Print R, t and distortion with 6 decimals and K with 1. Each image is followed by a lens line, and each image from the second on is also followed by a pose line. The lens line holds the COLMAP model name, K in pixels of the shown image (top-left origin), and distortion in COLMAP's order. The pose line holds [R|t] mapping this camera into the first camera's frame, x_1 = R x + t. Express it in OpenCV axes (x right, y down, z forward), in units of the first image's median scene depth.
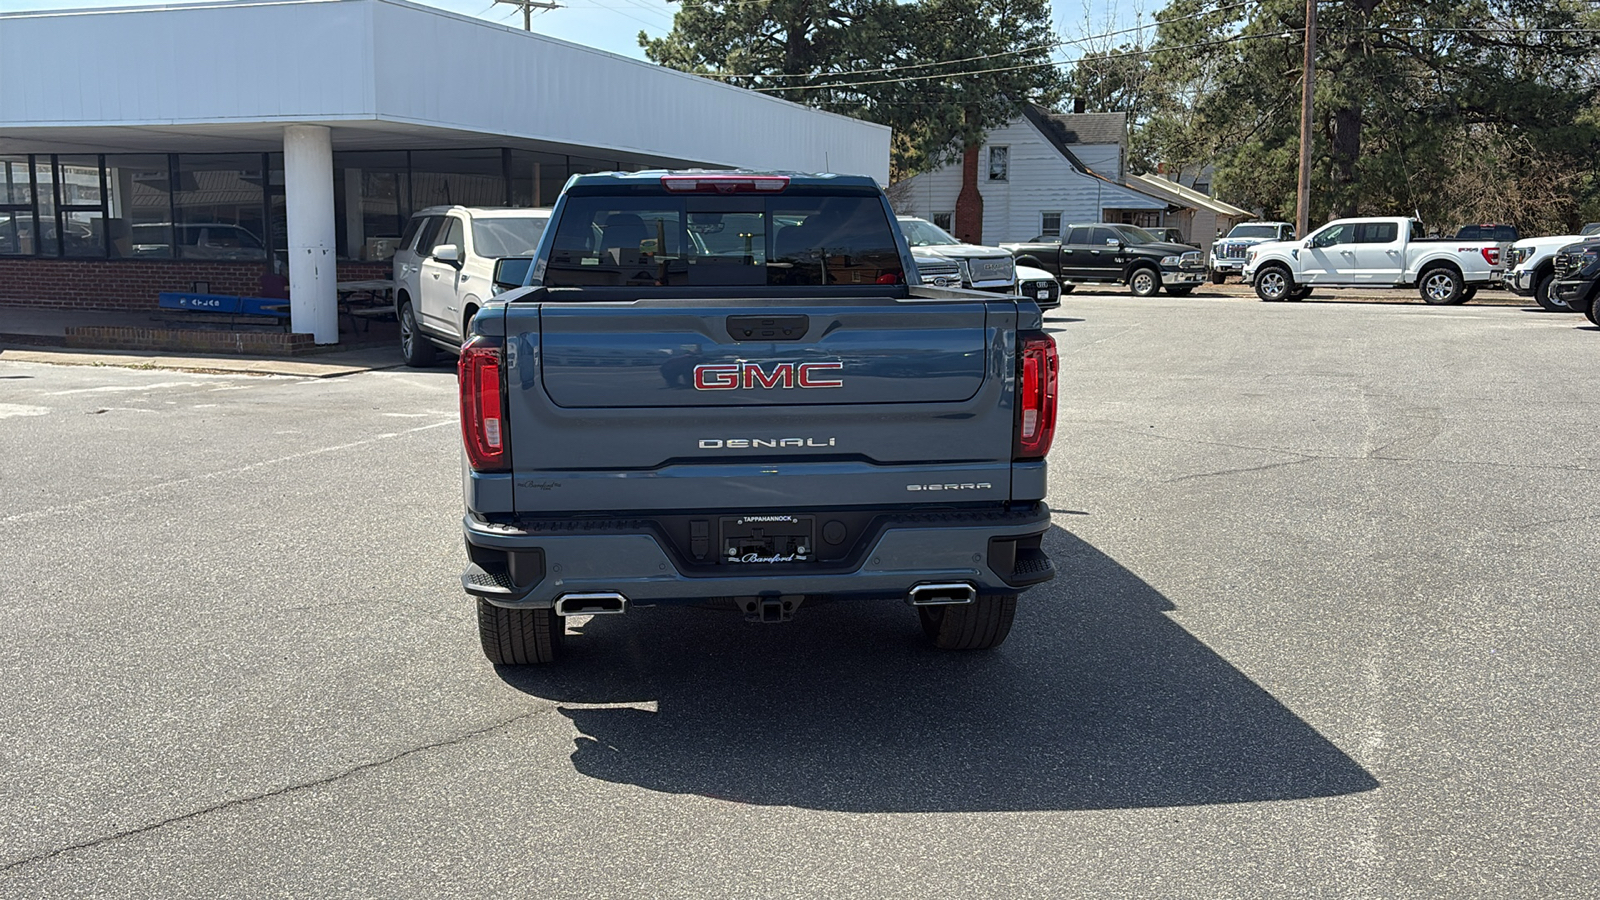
lens RADIAL K [[1485.2, 0, 794.2], [0, 1485.2, 495.1], [0, 0, 1]] dist [0.054679, -0.069281]
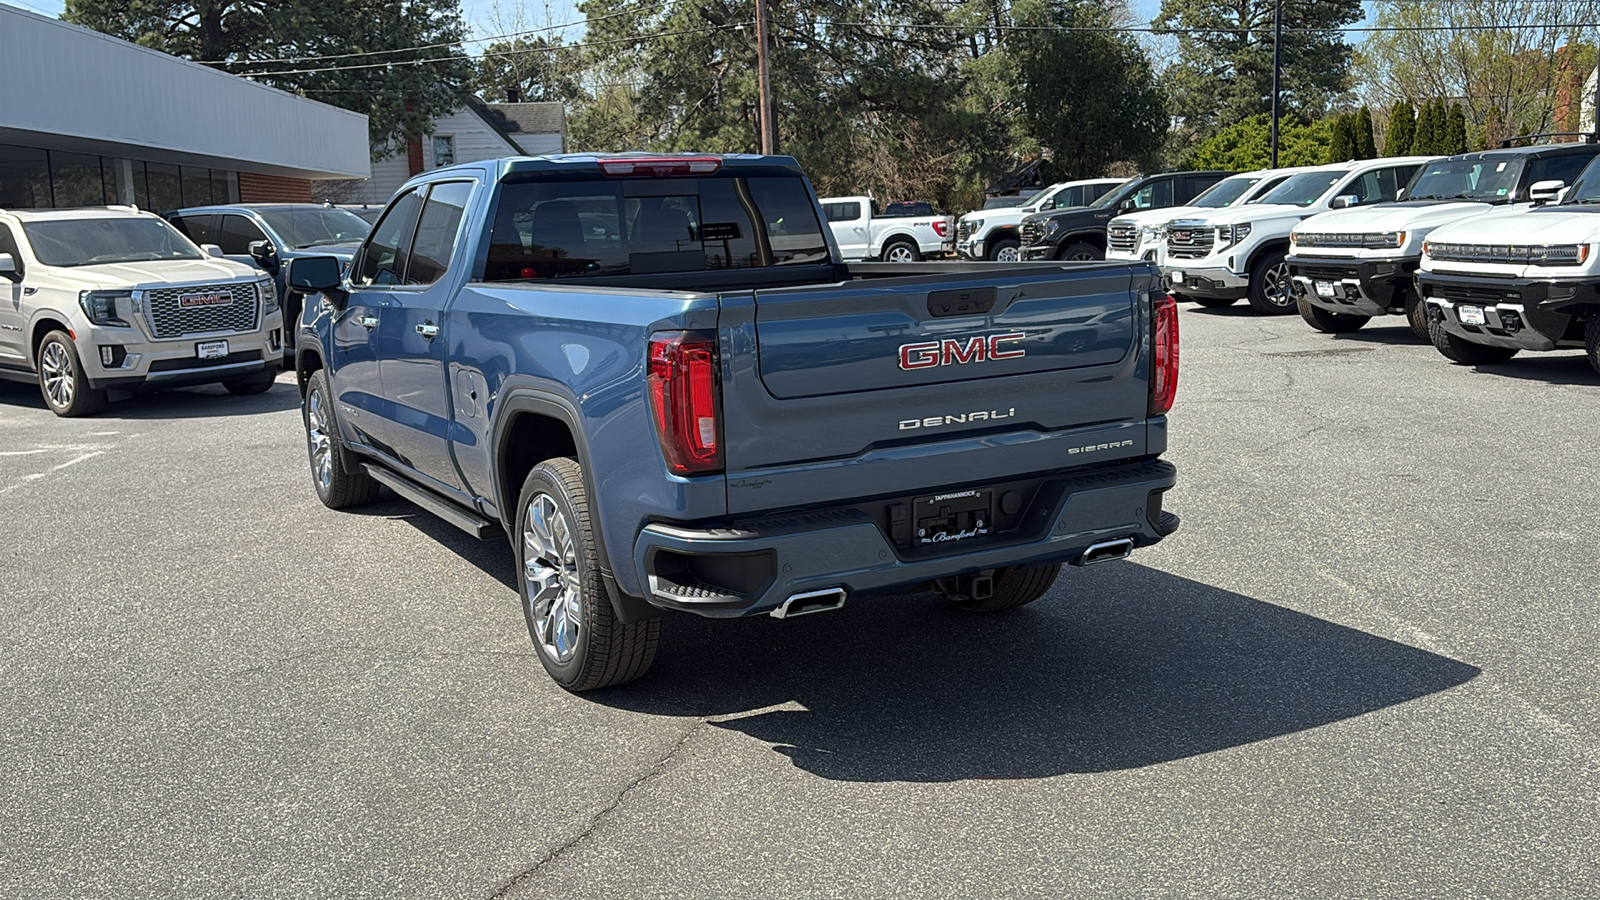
lens RADIAL K [[1475.7, 0, 789.4], [0, 1475.7, 493.1], [0, 0, 1]] dist [0.051650, -0.063808]
pose [[0.925795, -0.103373, 0.363618, -0.068650], [0.101117, 0.994553, 0.025290, -0.003122], [-0.364252, 0.013355, 0.931205, 0.017517]]
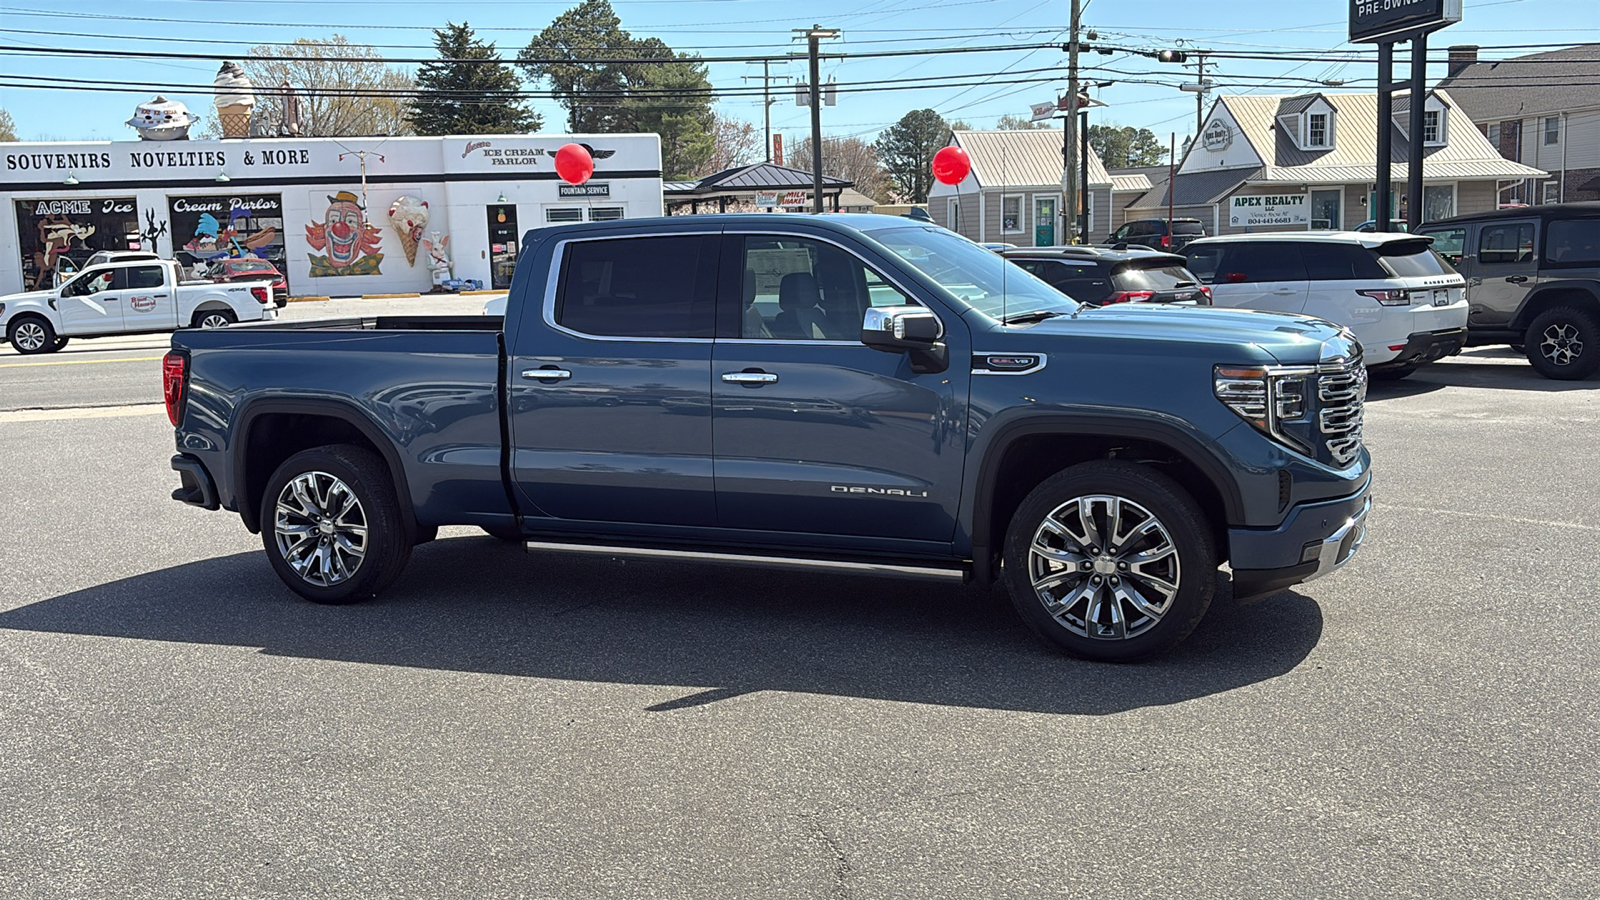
lens RADIAL K [[1487.1, 0, 738.8], [0, 1487.1, 453.2], [0, 0, 1]] dist [0.073434, -0.105457]
pose [[-0.507207, 0.128510, -0.852189, 0.186584], [-0.113869, 0.970158, 0.214073, -0.062137], [0.854269, 0.205617, -0.477437, 0.342476]]
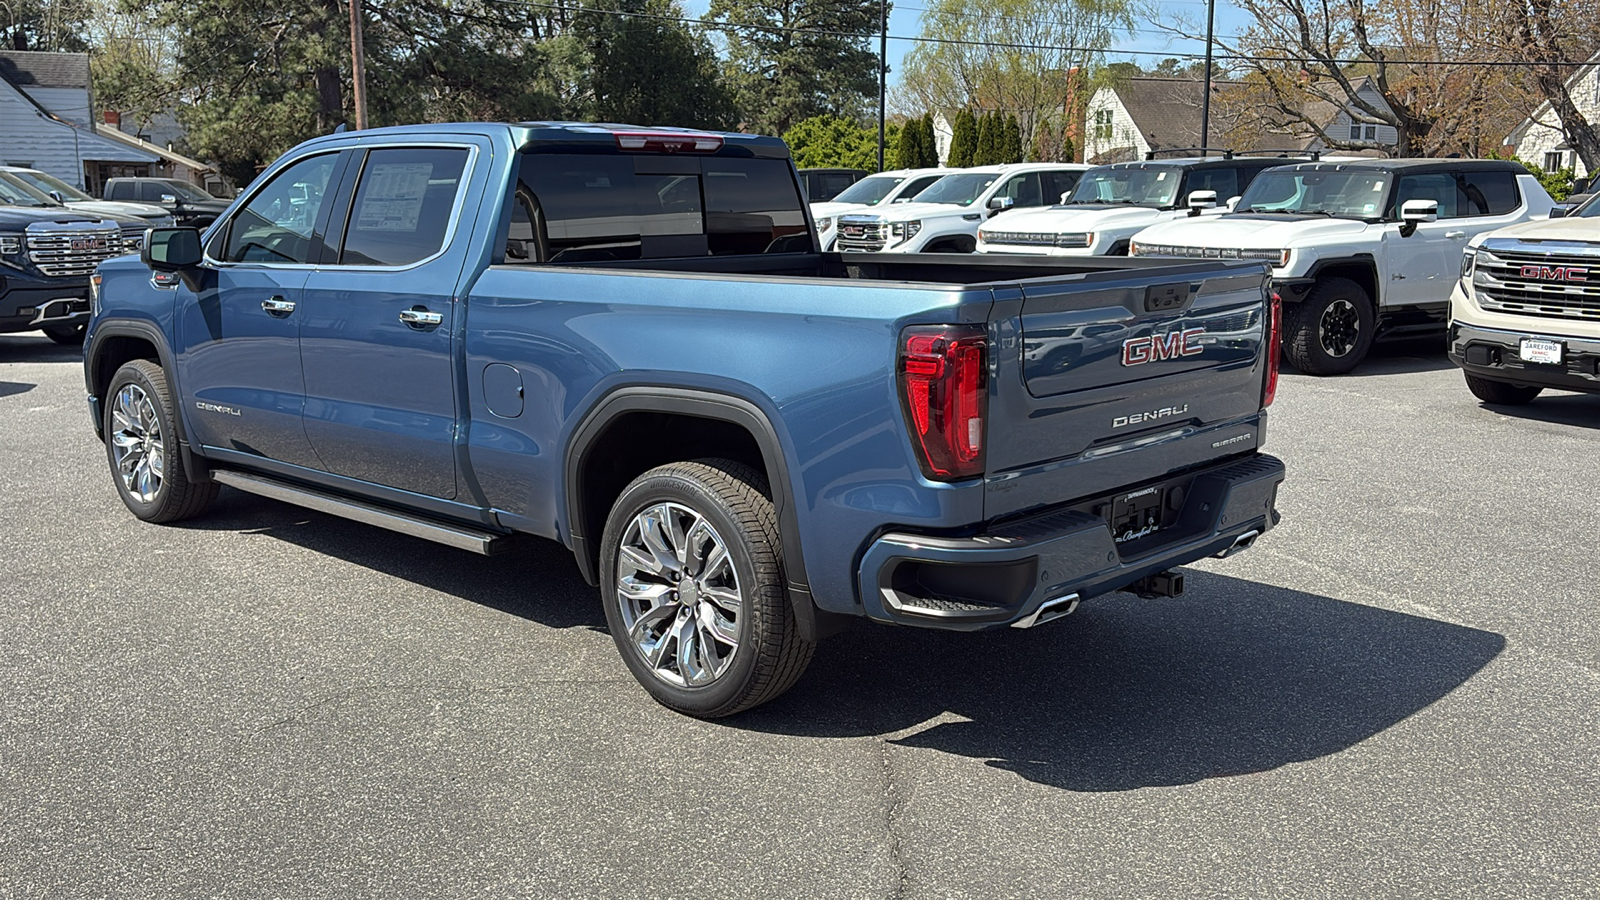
lens RADIAL K [[1459.9, 0, 805.4], [0, 1459.9, 510.6], [0, 0, 1]] dist [0.074151, -0.092700]
pose [[0.756745, -0.139454, 0.638662, -0.115550], [0.113061, 0.990178, 0.082243, -0.011072], [-0.643858, 0.009971, 0.765080, 0.057640]]
